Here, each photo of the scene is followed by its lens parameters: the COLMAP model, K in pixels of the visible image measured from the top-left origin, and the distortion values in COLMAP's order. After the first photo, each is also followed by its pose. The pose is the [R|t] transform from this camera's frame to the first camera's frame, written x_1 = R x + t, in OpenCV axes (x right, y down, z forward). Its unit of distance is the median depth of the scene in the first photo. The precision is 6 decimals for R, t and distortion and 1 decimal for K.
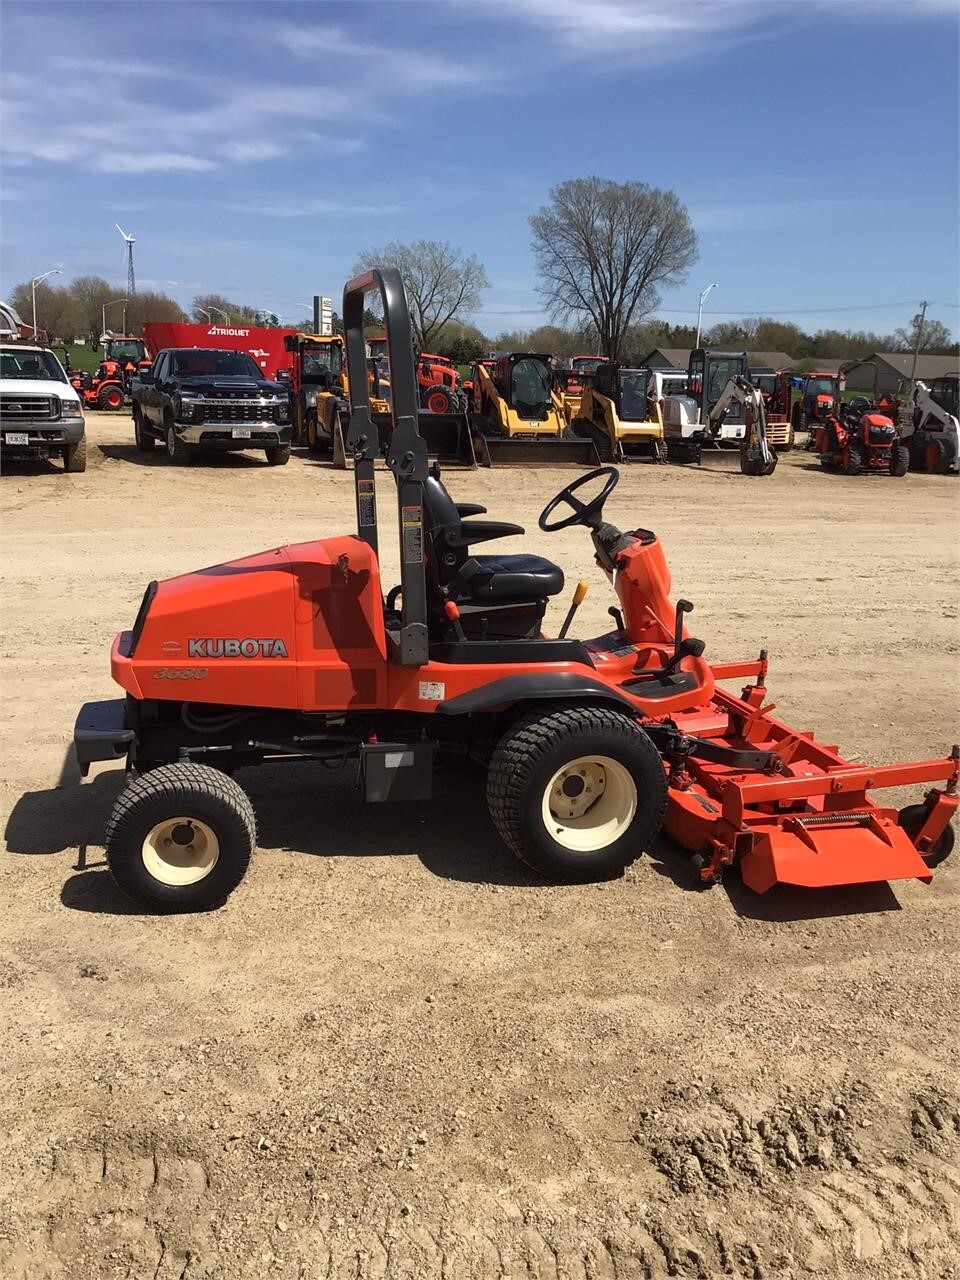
lens RADIAL K [[1185.5, 0, 477.0], [0, 1185.5, 640.0], [0, 0, 1]] dist [0.058481, 0.000000]
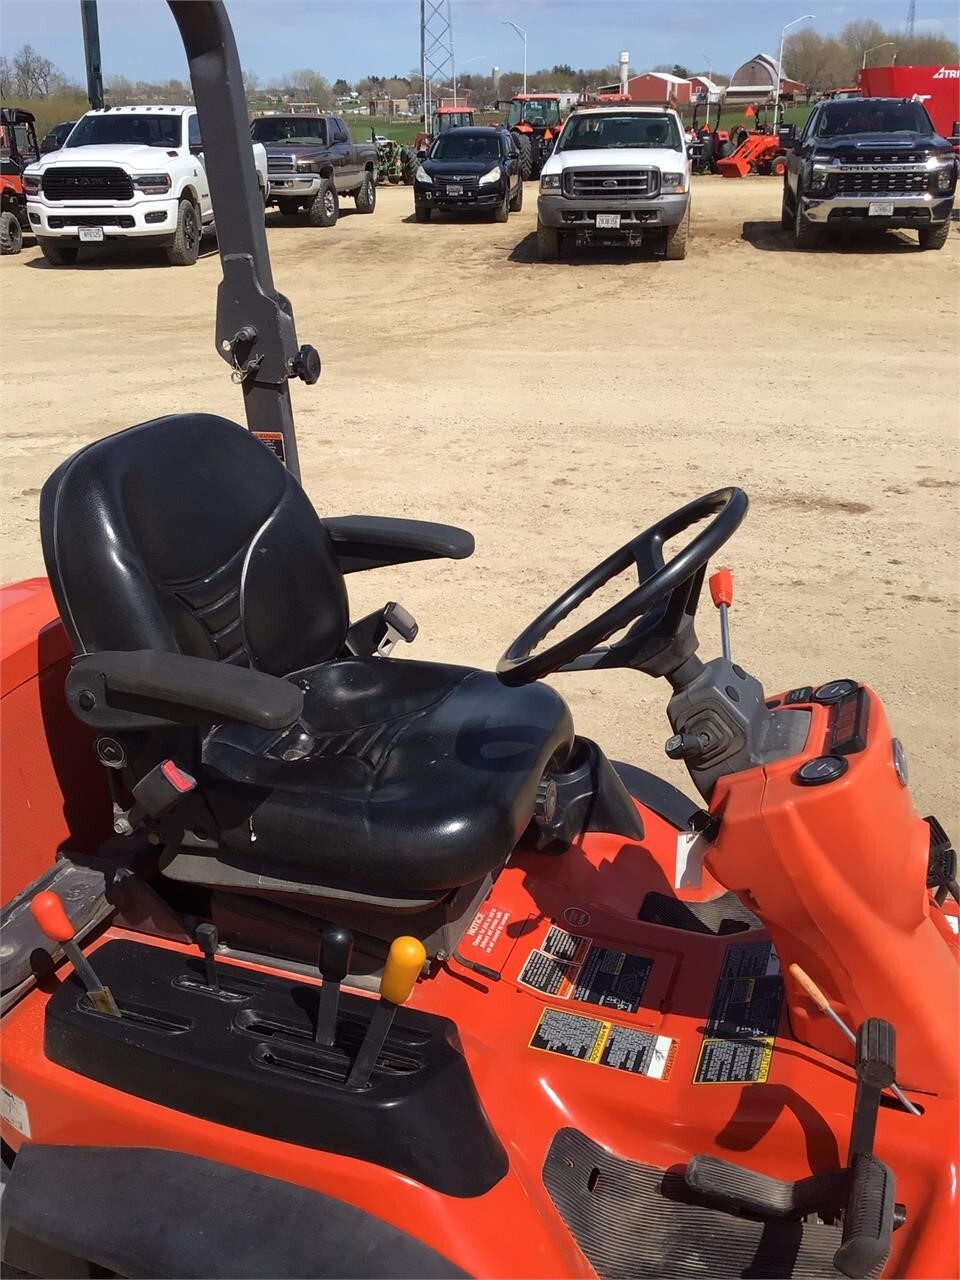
lens RADIAL K [[1185.5, 0, 487.1], [0, 1185.5, 582.6], [0, 0, 1]] dist [0.058481, 0.000000]
pose [[0.826178, 0.170870, -0.536874, 0.221242], [-0.092736, 0.981147, 0.169559, -0.167230], [0.555725, -0.090299, 0.826448, 0.706249]]
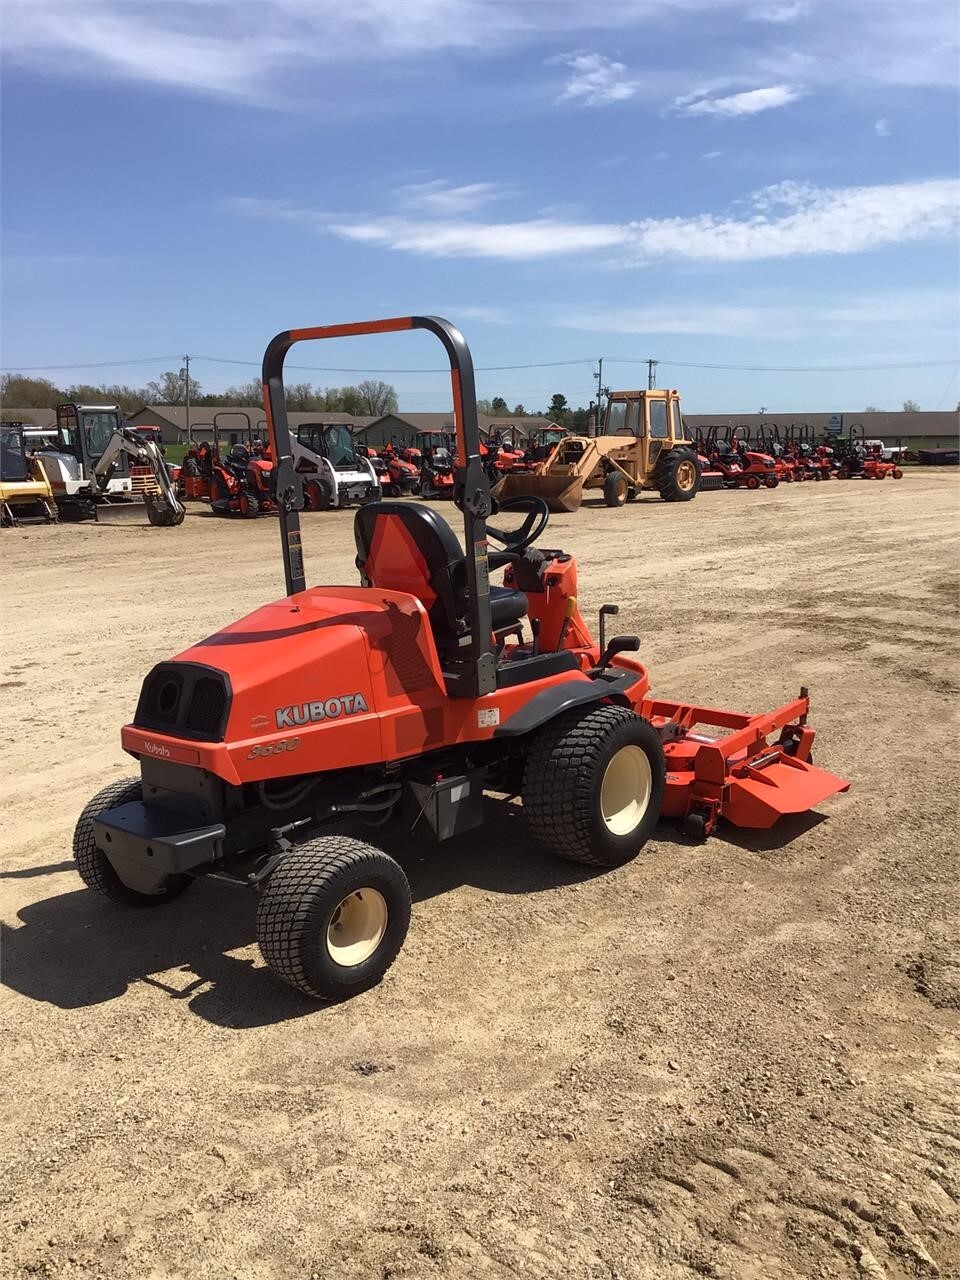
lens RADIAL K [[1185.5, 0, 490.6], [0, 1185.5, 640.1], [0, 0, 1]] dist [0.058481, 0.000000]
pose [[0.812364, -0.148510, 0.563923, -0.542504], [0.172687, 0.984920, 0.010614, -0.030863], [-0.556995, 0.088760, 0.825759, 0.120364]]
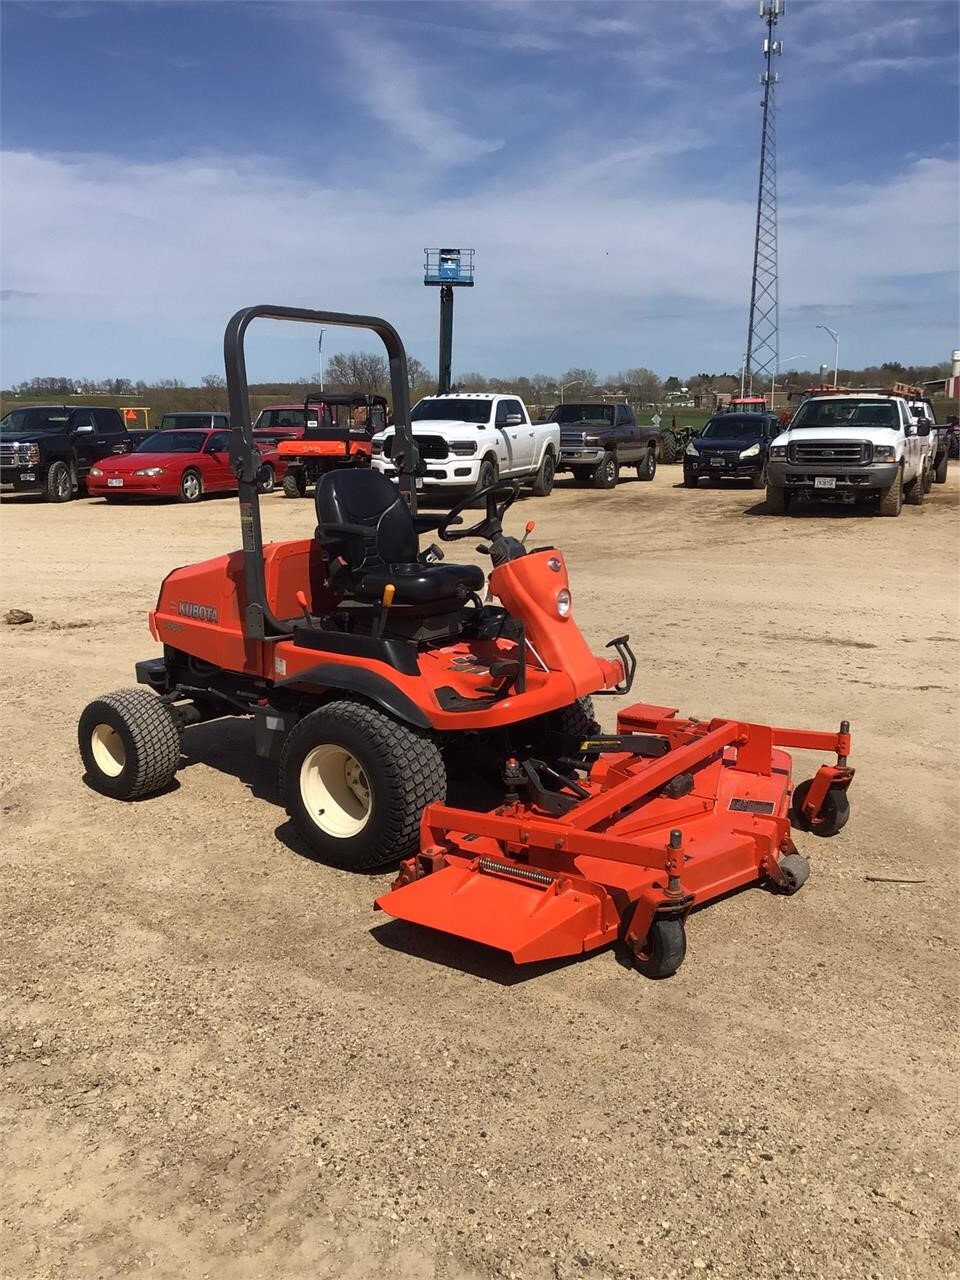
lens RADIAL K [[1185.5, 0, 485.1], [0, 1185.5, 645.9], [0, 0, 1]] dist [0.058481, 0.000000]
pose [[0.644957, 0.120136, -0.754717, 0.845418], [-0.151192, 0.988105, 0.028084, -0.034443], [0.749114, 0.095994, 0.655449, 0.348961]]
